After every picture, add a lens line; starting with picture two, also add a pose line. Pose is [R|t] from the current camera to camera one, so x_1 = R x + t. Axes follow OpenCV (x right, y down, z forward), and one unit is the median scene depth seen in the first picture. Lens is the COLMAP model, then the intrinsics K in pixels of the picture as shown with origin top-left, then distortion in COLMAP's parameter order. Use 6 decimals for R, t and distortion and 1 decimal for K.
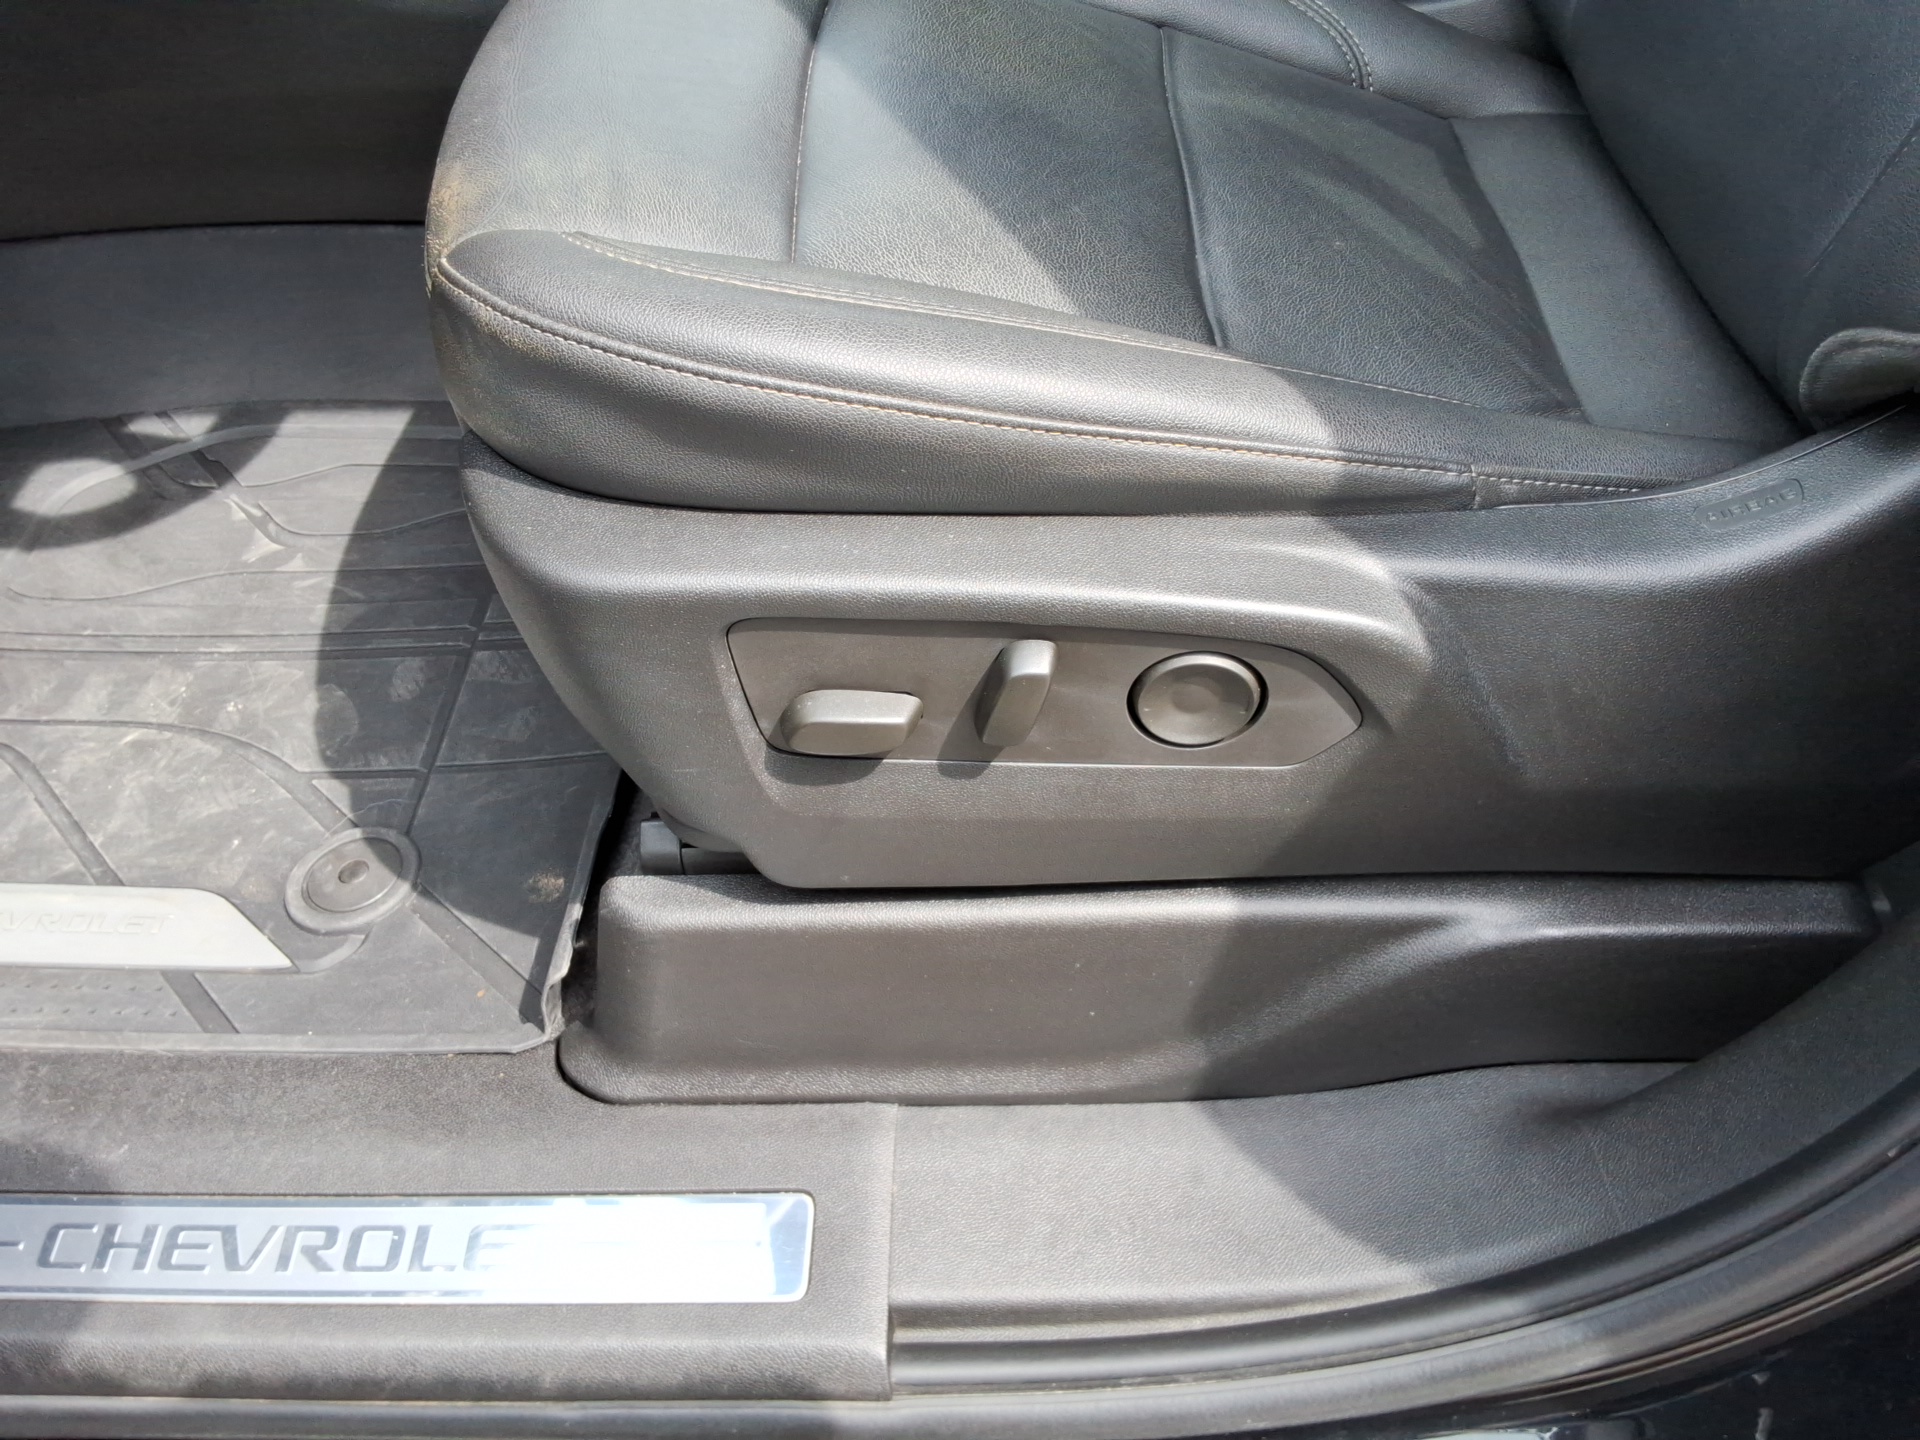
lens RADIAL K [[1548.0, 0, 963.3], [0, 1548.0, 715.9], [0, 0, 1]] dist [0.096523, -0.156497]
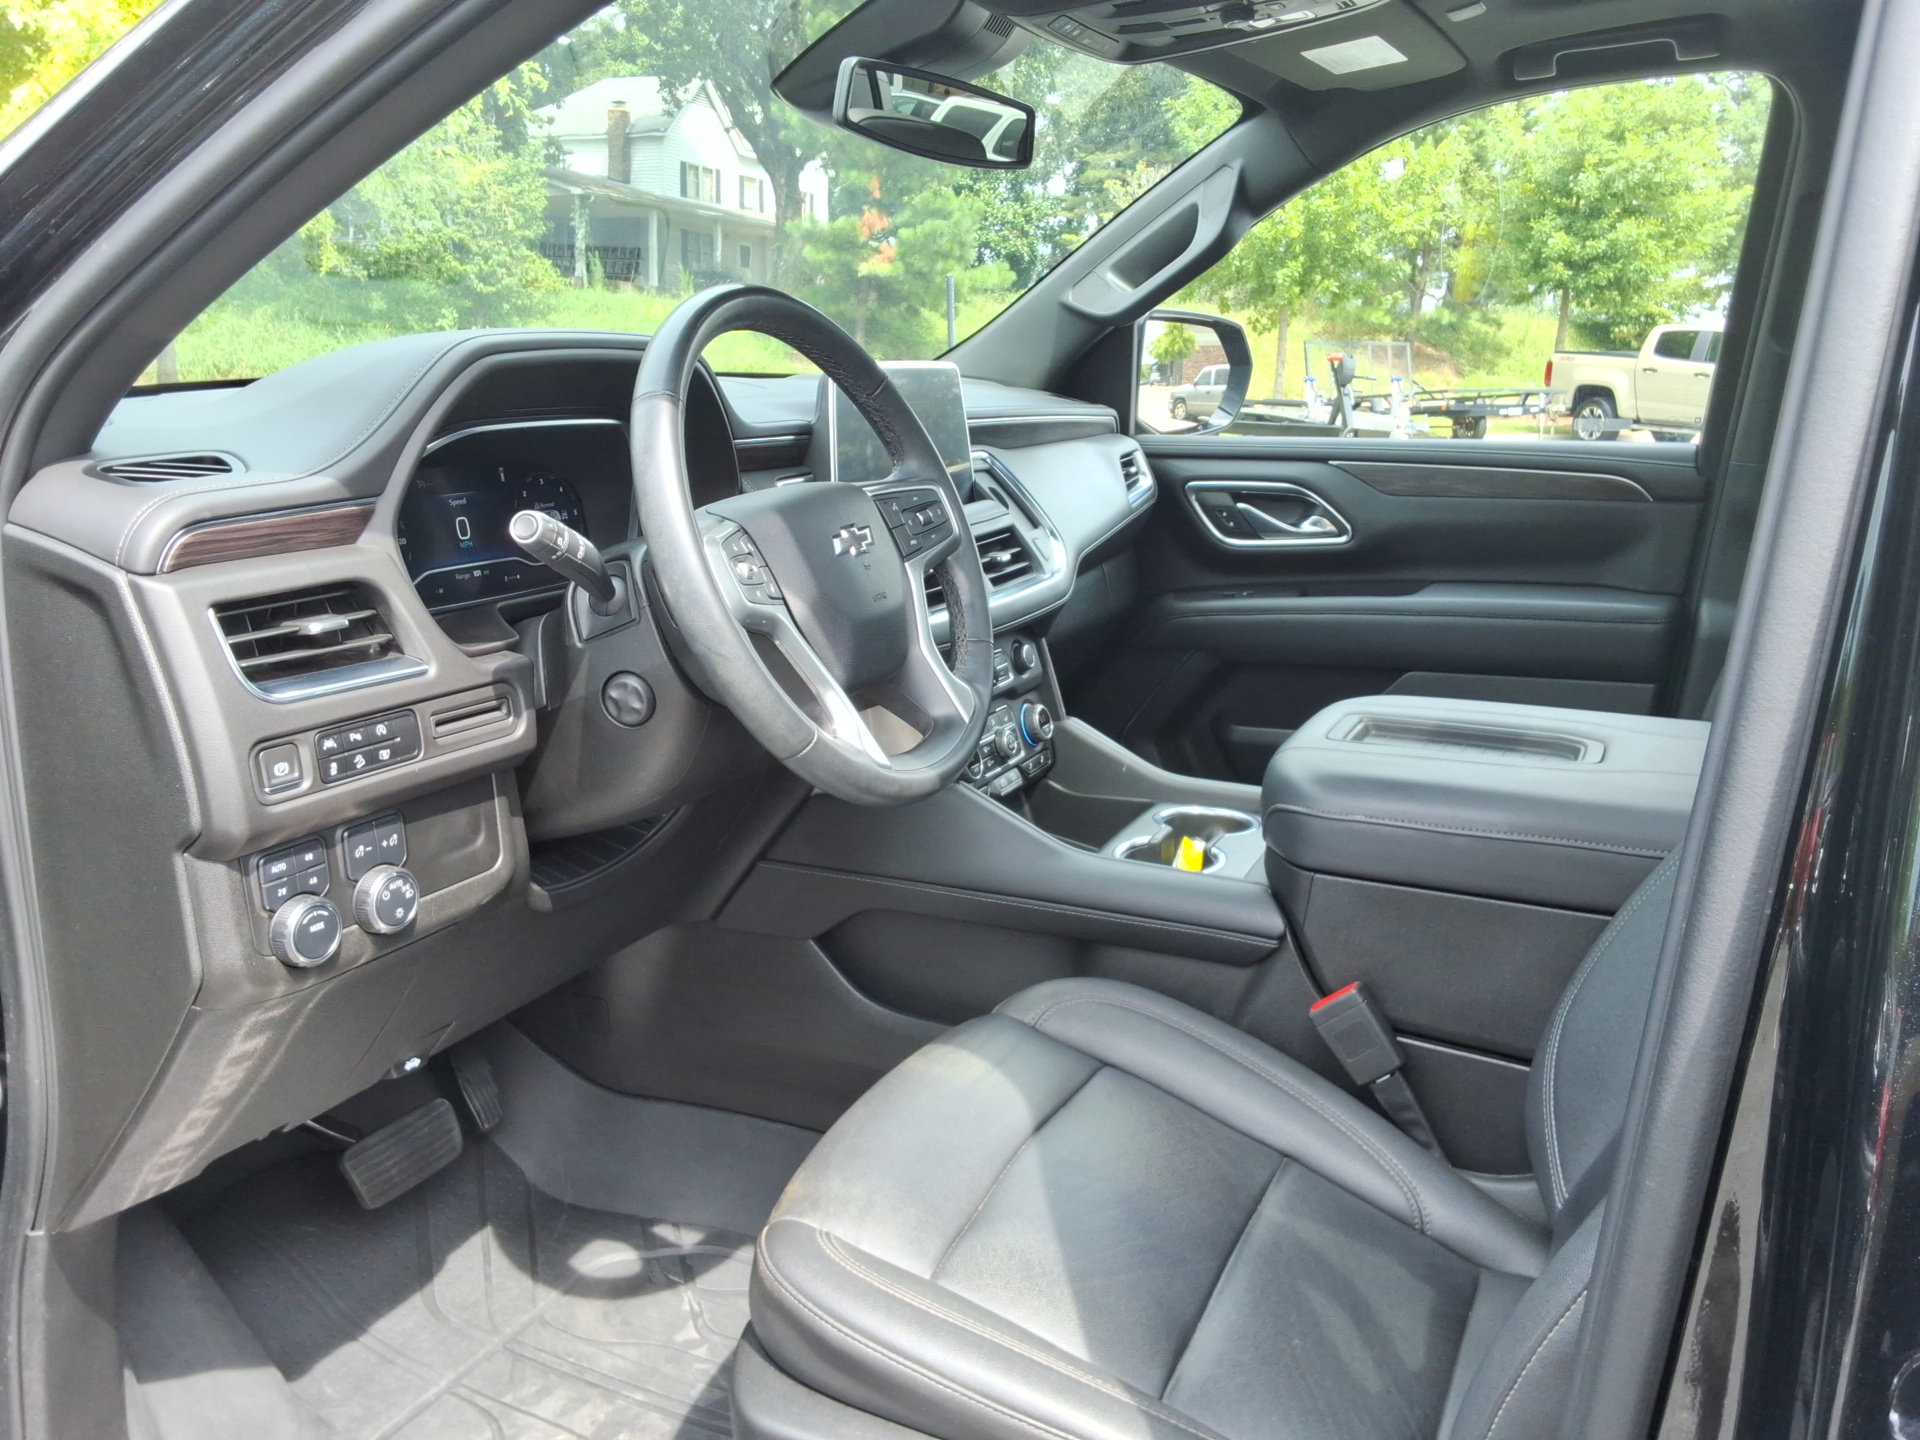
lens RADIAL K [[1548.0, 0, 962.4], [0, 1548.0, 696.6], [0, 0, 1]] dist [0.096523, -0.156497]
pose [[0.907322, 0.117722, -0.403620, 0.325458], [-0.308682, 0.838304, -0.449402, -0.023011], [0.285451, 0.532342, 0.796950, -0.451383]]
